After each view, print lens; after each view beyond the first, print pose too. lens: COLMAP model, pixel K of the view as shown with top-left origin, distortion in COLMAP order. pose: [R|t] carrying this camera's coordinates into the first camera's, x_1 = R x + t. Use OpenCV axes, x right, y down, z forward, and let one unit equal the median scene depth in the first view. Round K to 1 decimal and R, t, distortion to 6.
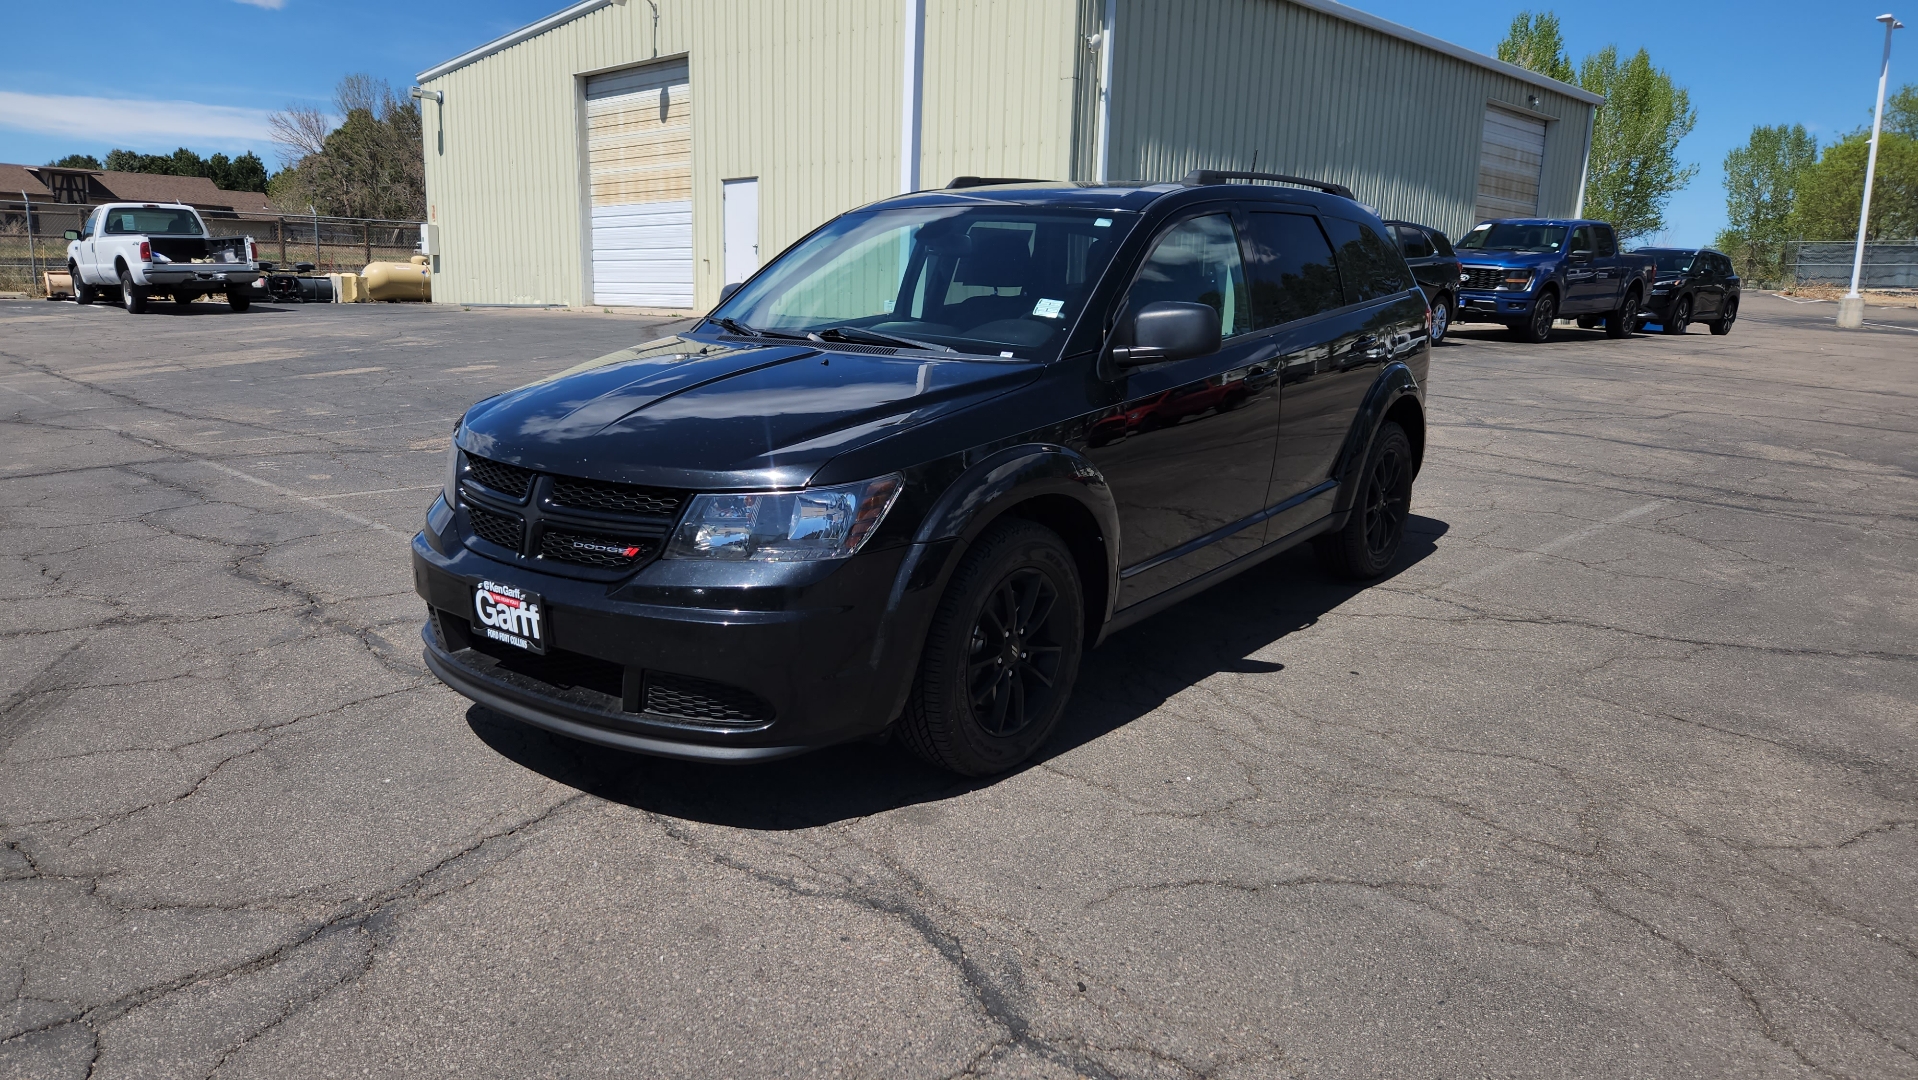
lens RADIAL K [[1283.3, 0, 924.8], [0, 1283.3, 540.5], [0, 0, 1]] dist [0.066621, -0.055463]
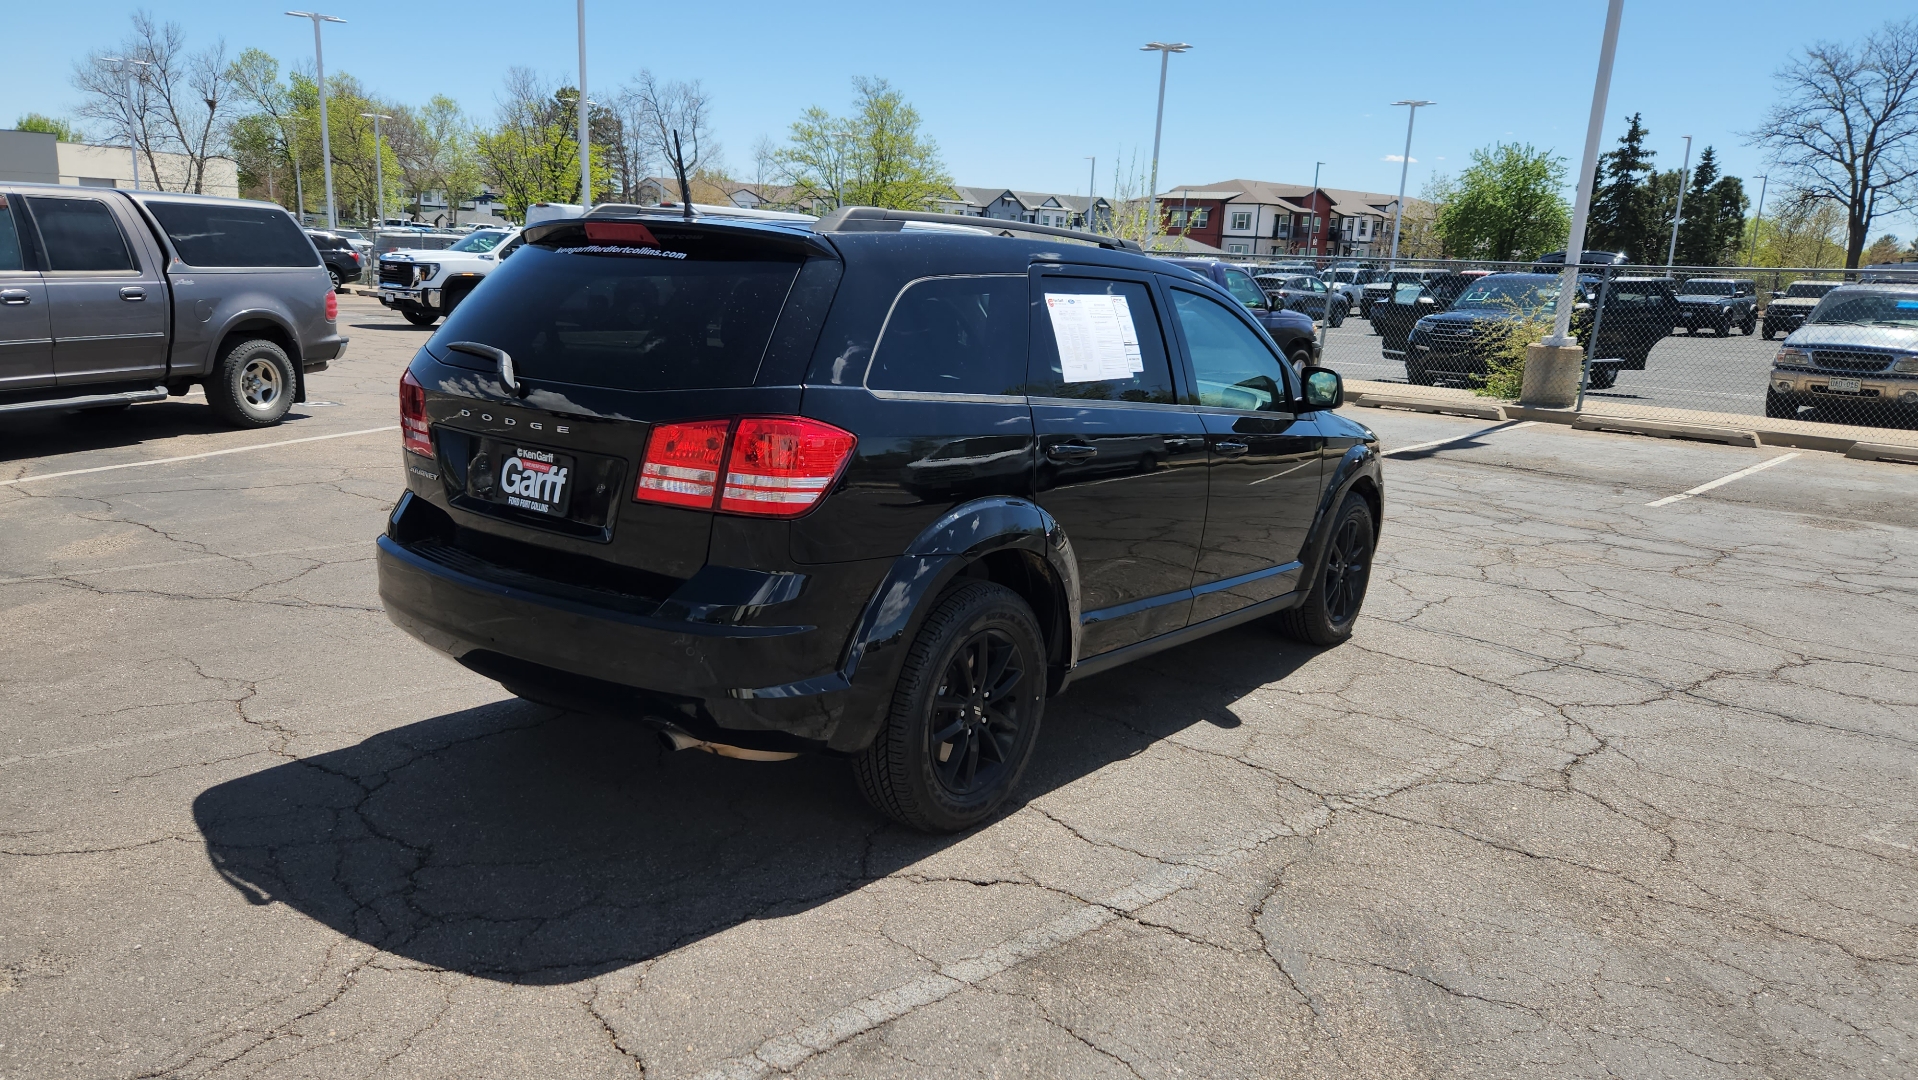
lens RADIAL K [[1283.9, 0, 920.2], [0, 1283.9, 535.7], [0, 0, 1]] dist [0.069633, -0.056378]
pose [[-0.997680, -0.065030, -0.020155, 0.188363], [-0.067642, 0.913225, 0.401801, -0.478096], [-0.007724, 0.402232, -0.915505, 2.032963]]
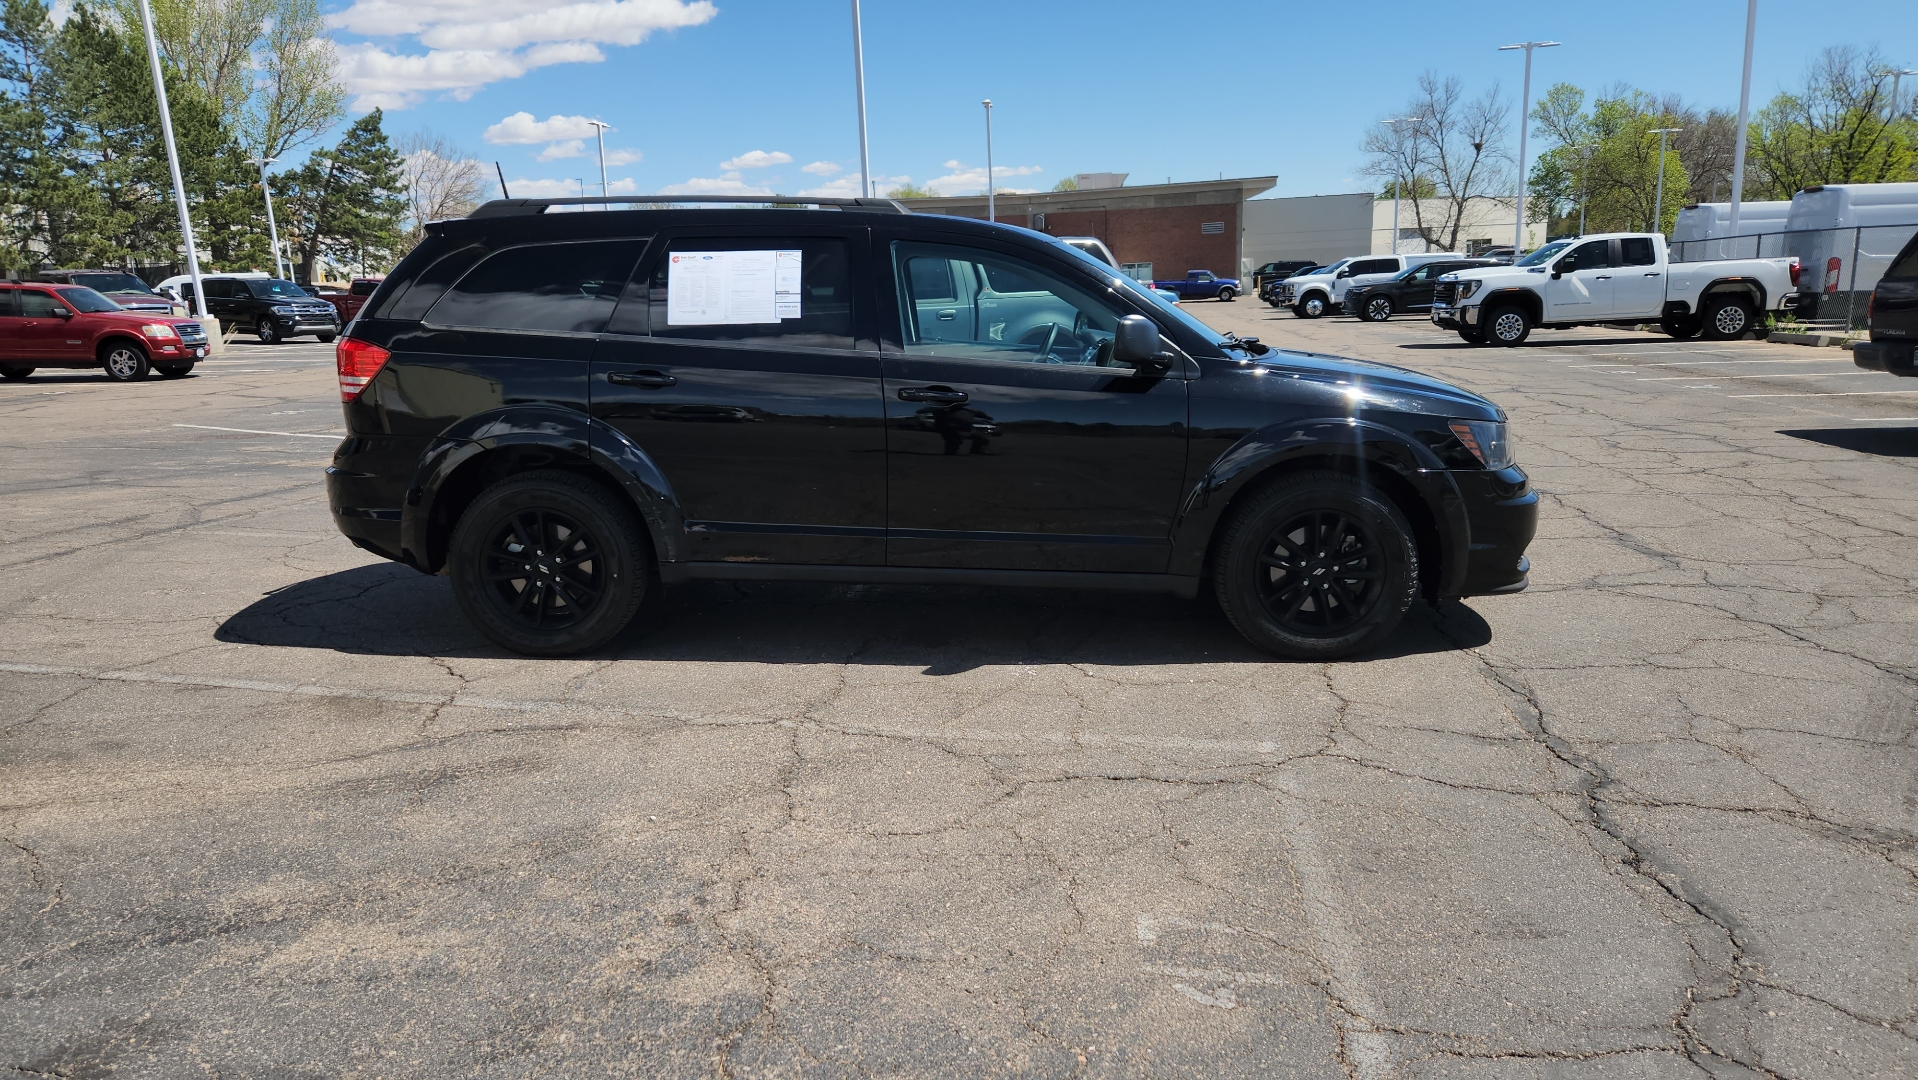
lens RADIAL K [[1289.2, 0, 916.9], [0, 1289.2, 560.1], [0, 0, 1]] dist [0.065336, -0.052619]
pose [[-0.590787, -0.176979, 0.787178, -0.823574], [0.175395, 0.924142, 0.339408, -0.384792], [-0.787533, 0.338584, -0.514930, 1.679123]]
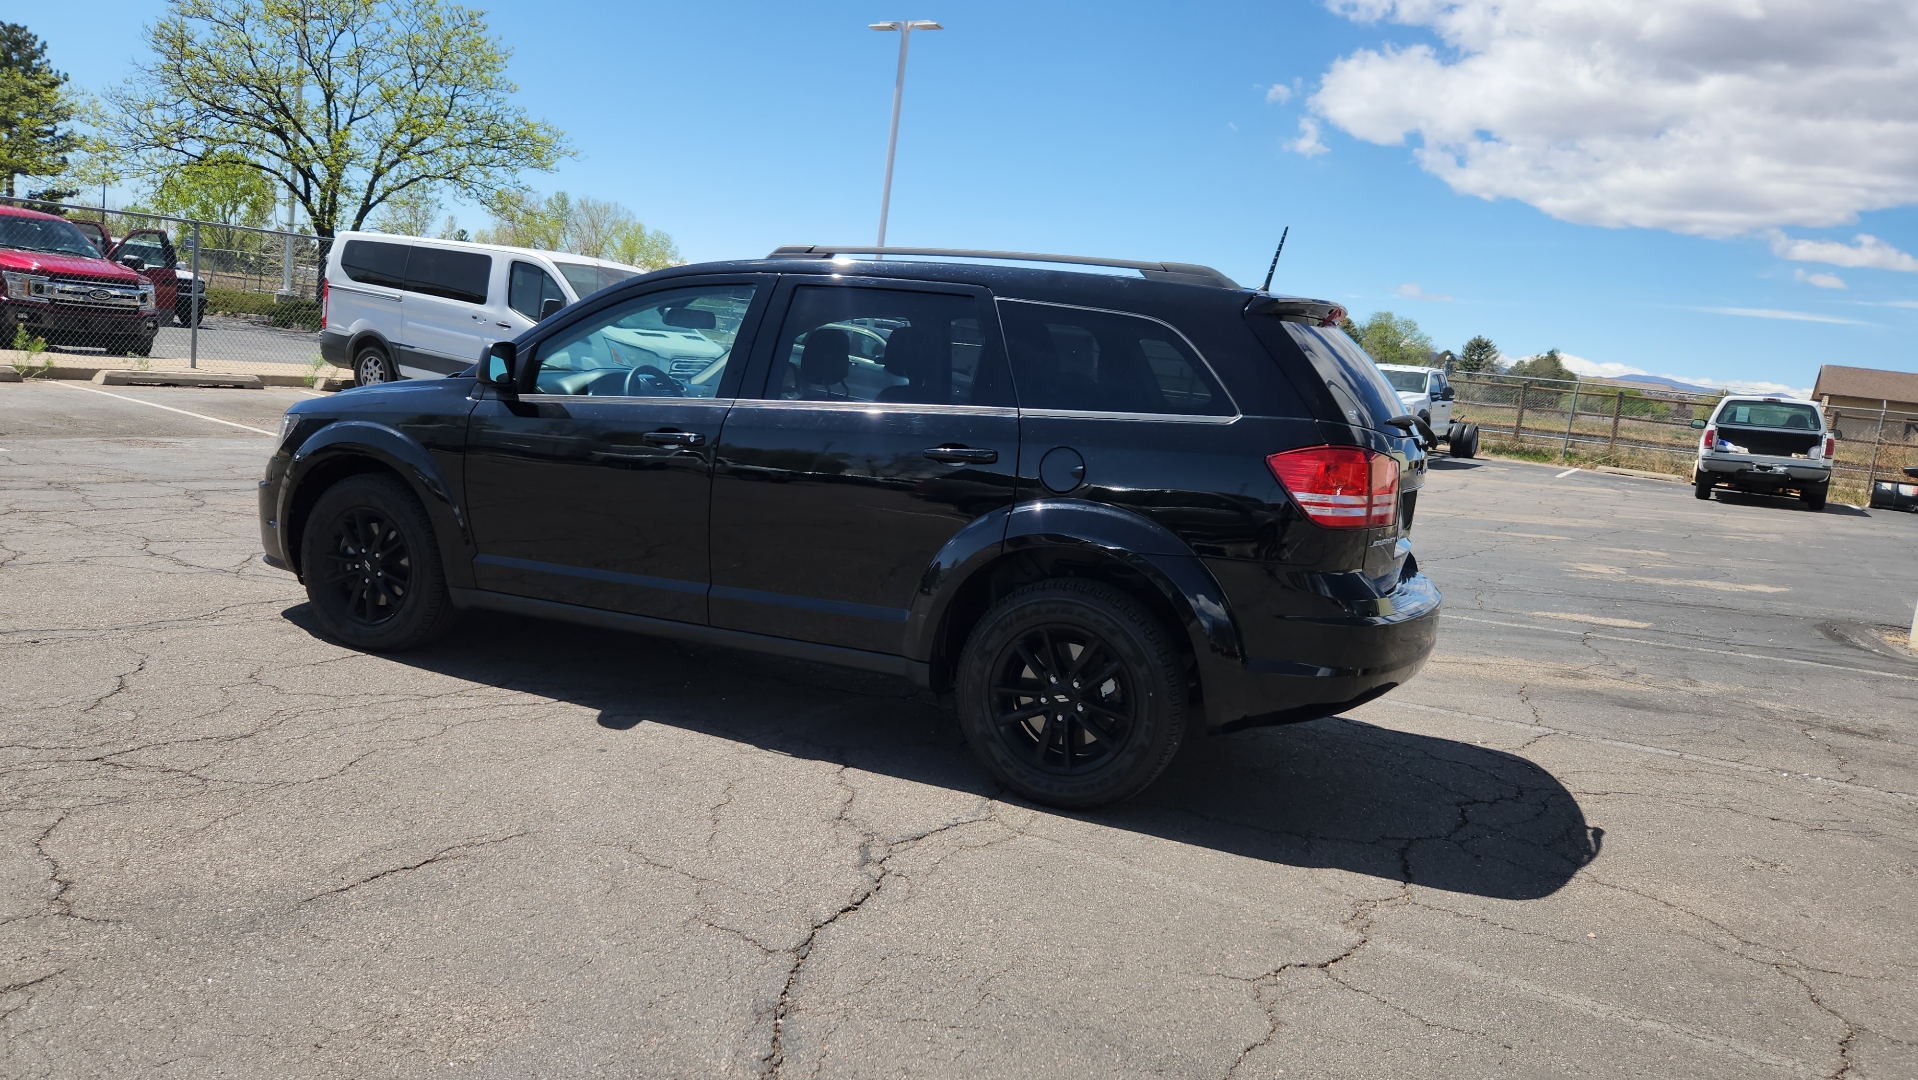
lens RADIAL K [[1283.9, 0, 925.7], [0, 1283.9, 530.6], [0, 0, 1]] dist [0.069633, -0.056378]
pose [[0.240205, 0.134379, -0.961376, 1.166439], [-0.294356, 0.953824, 0.059777, -0.160478], [0.925017, 0.268628, 0.268669, 0.850489]]
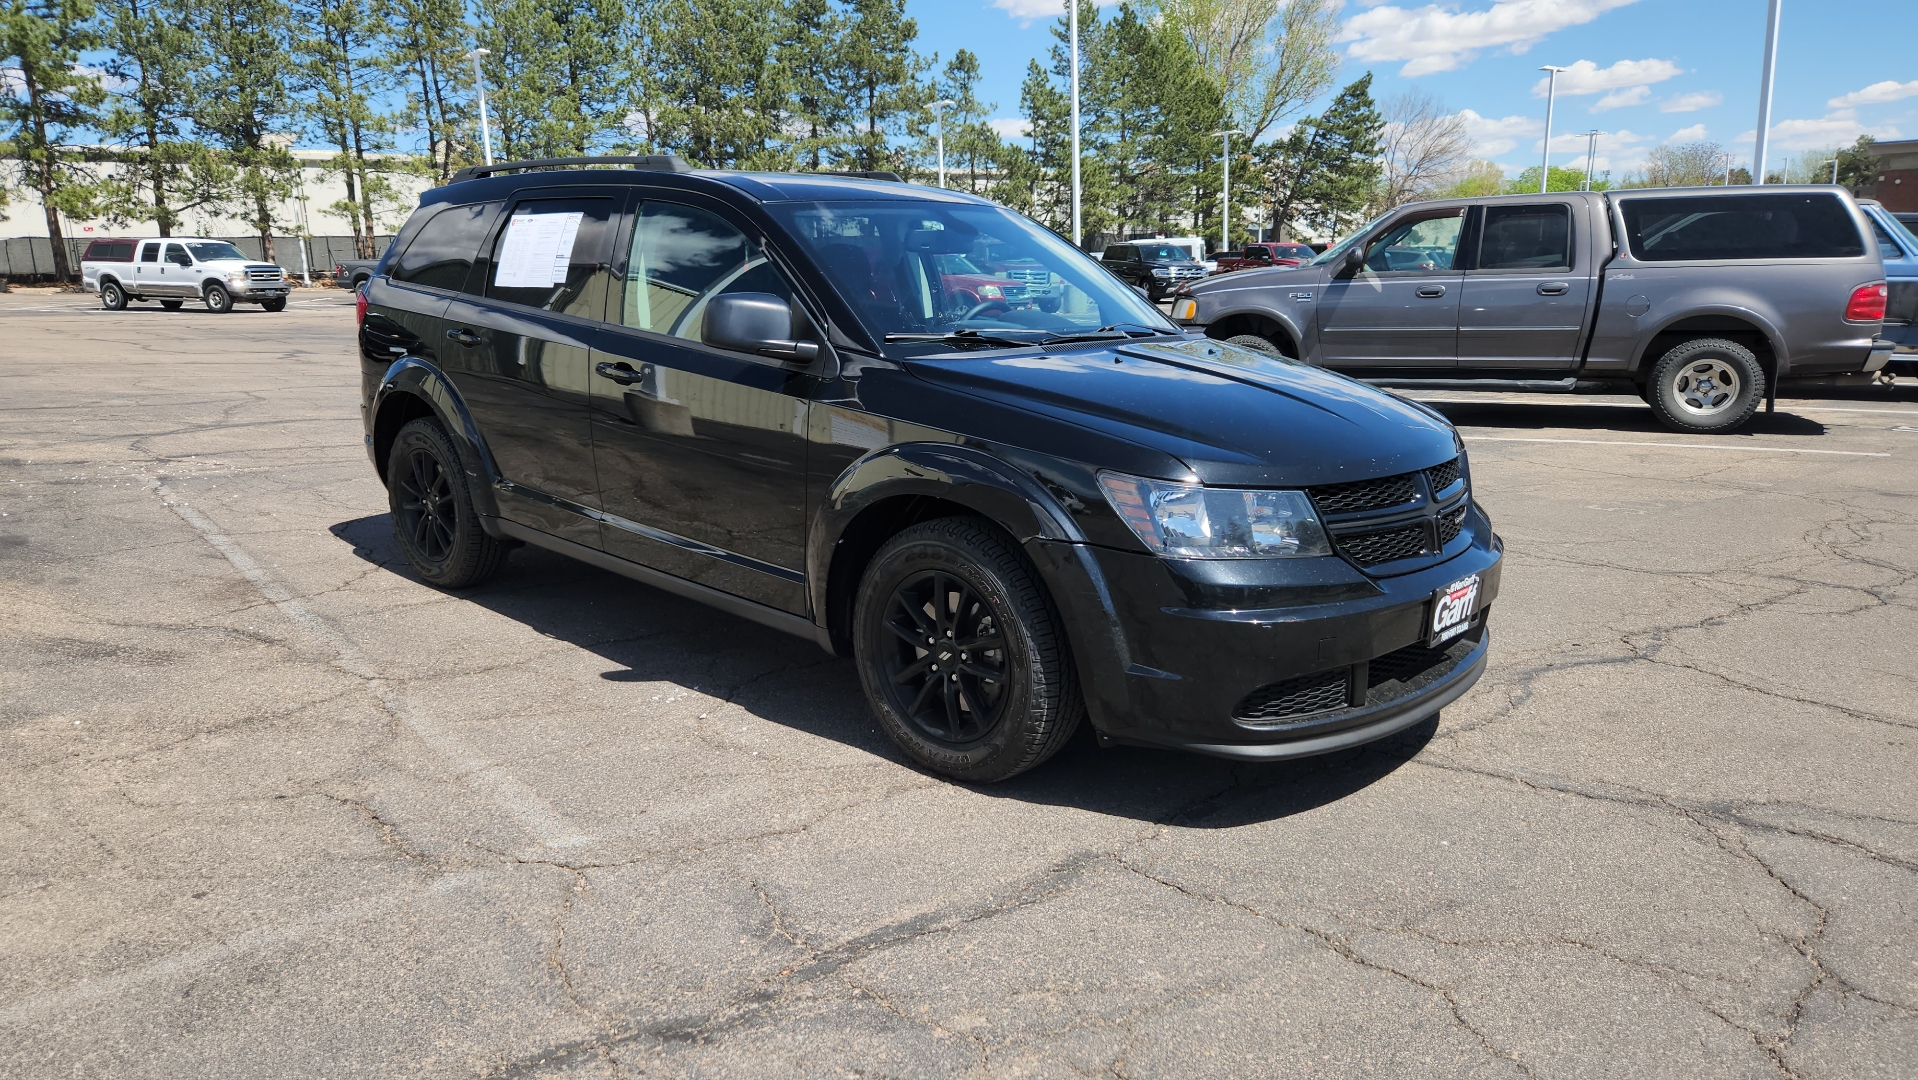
lens RADIAL K [[1289.2, 0, 912.8], [0, 1289.2, 551.2], [0, 0, 1]] dist [0.065336, -0.052619]
pose [[0.097815, -0.238468, 0.966212, -0.904370], [0.214036, 0.953189, 0.213586, -0.200006], [-0.971916, 0.185912, 0.144277, 0.840828]]
